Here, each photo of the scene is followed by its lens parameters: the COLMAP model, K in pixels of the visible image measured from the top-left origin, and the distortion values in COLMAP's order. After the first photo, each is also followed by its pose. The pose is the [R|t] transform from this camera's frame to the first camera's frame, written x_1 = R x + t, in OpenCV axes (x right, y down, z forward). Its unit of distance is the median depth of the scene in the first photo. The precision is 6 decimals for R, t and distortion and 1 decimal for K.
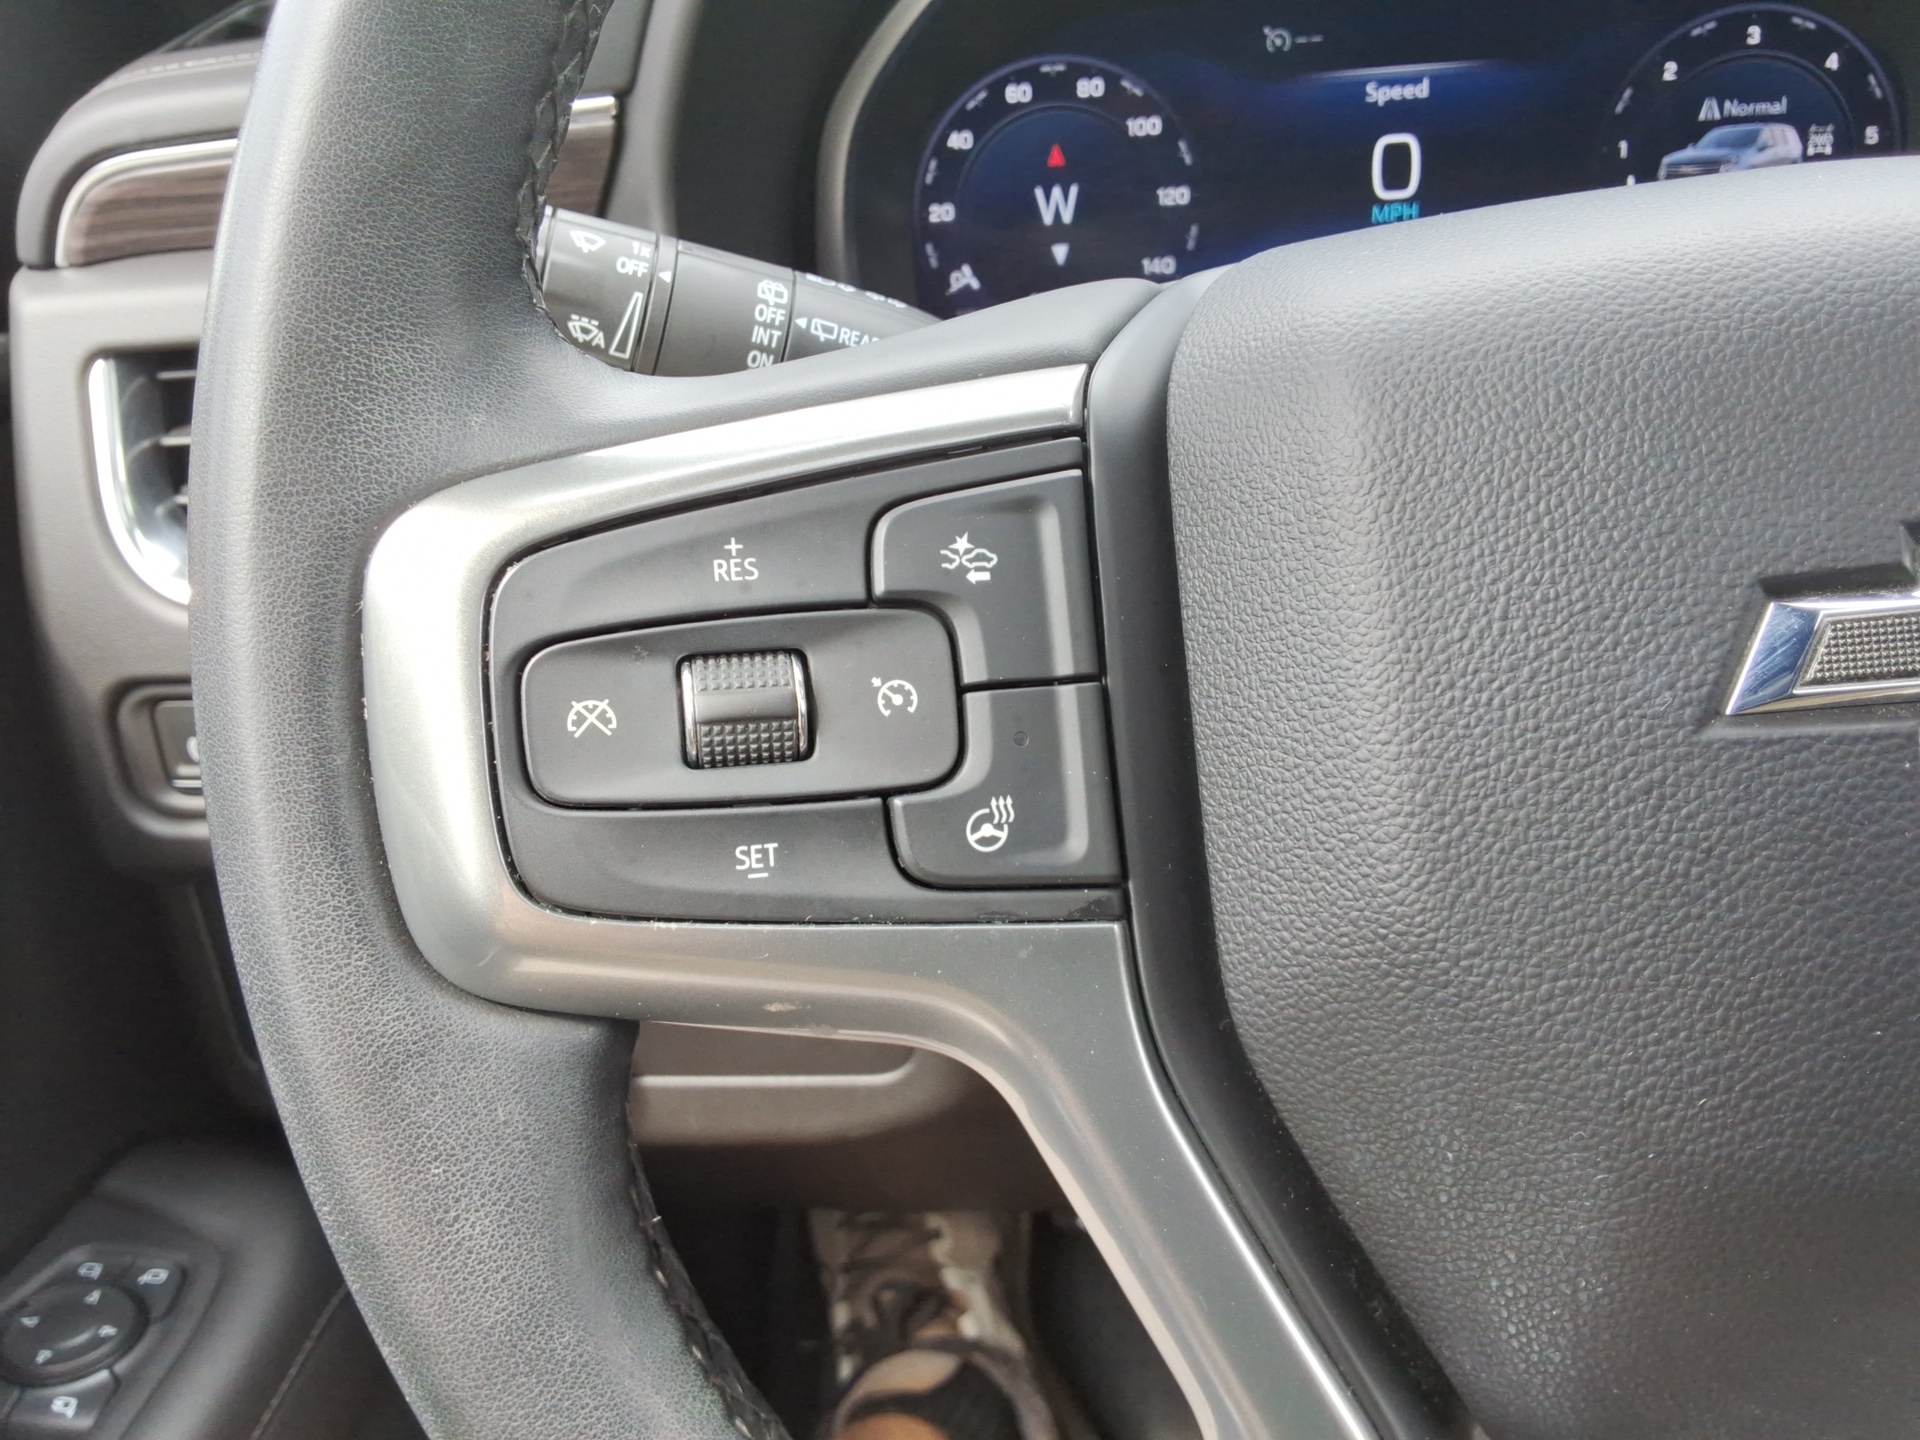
lens RADIAL K [[1548.0, 0, 974.5], [0, 1548.0, 711.0], [0, 0, 1]] dist [0.096523, -0.156497]
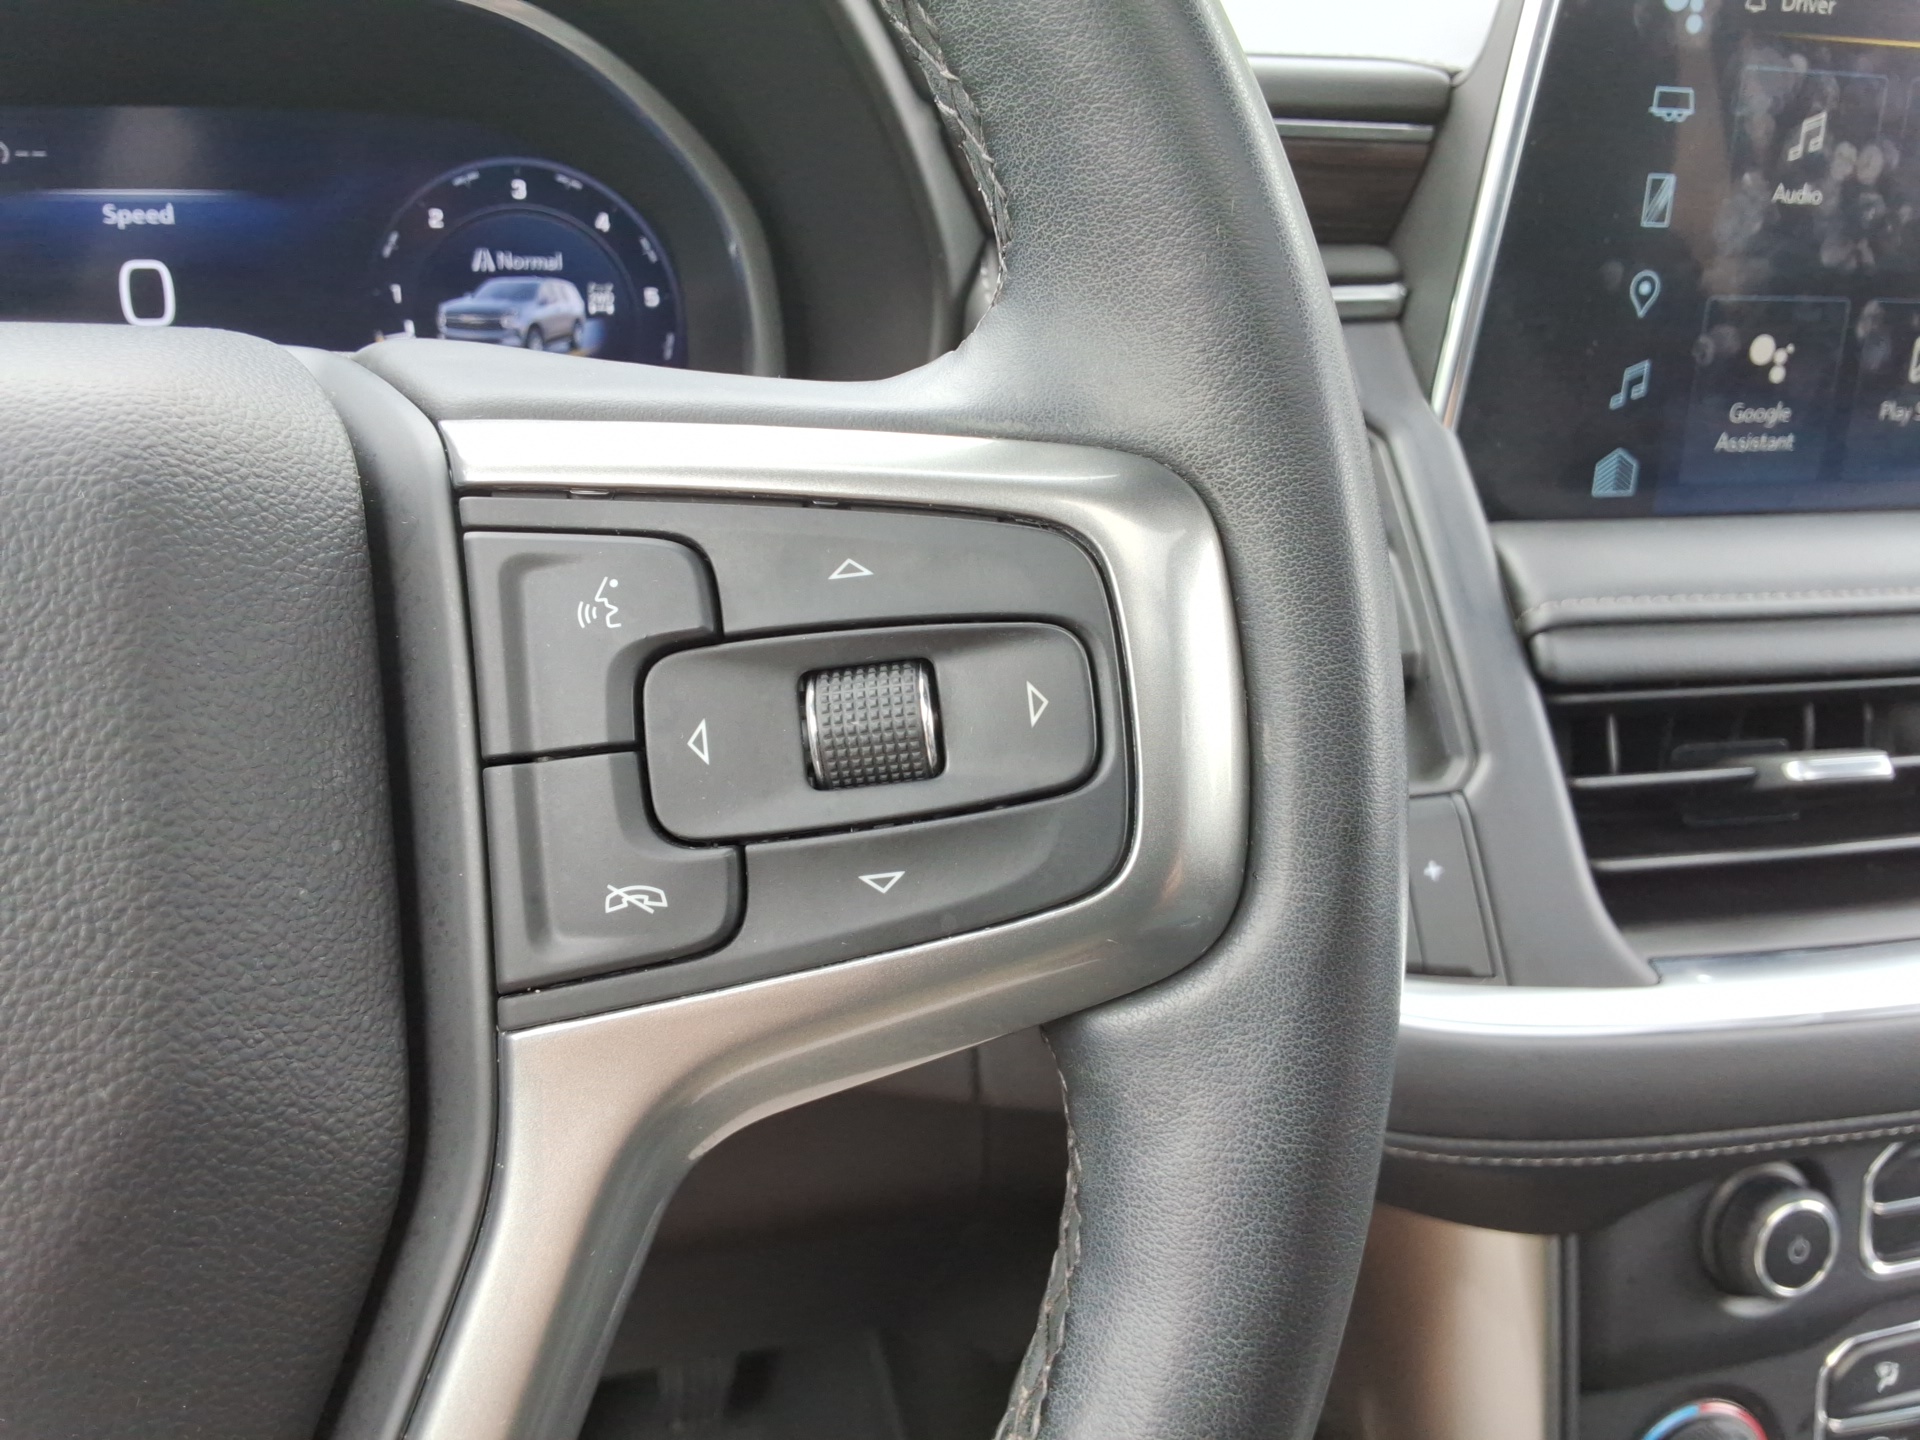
lens RADIAL K [[1548.0, 0, 957.9], [0, 1548.0, 723.5], [0, 0, 1]] dist [0.096523, -0.156497]
pose [[0.944215, -0.021451, 0.328631, 0.427091], [0.040526, 0.997861, -0.051304, -0.026631], [-0.326827, 0.061760, 0.943064, -0.019906]]
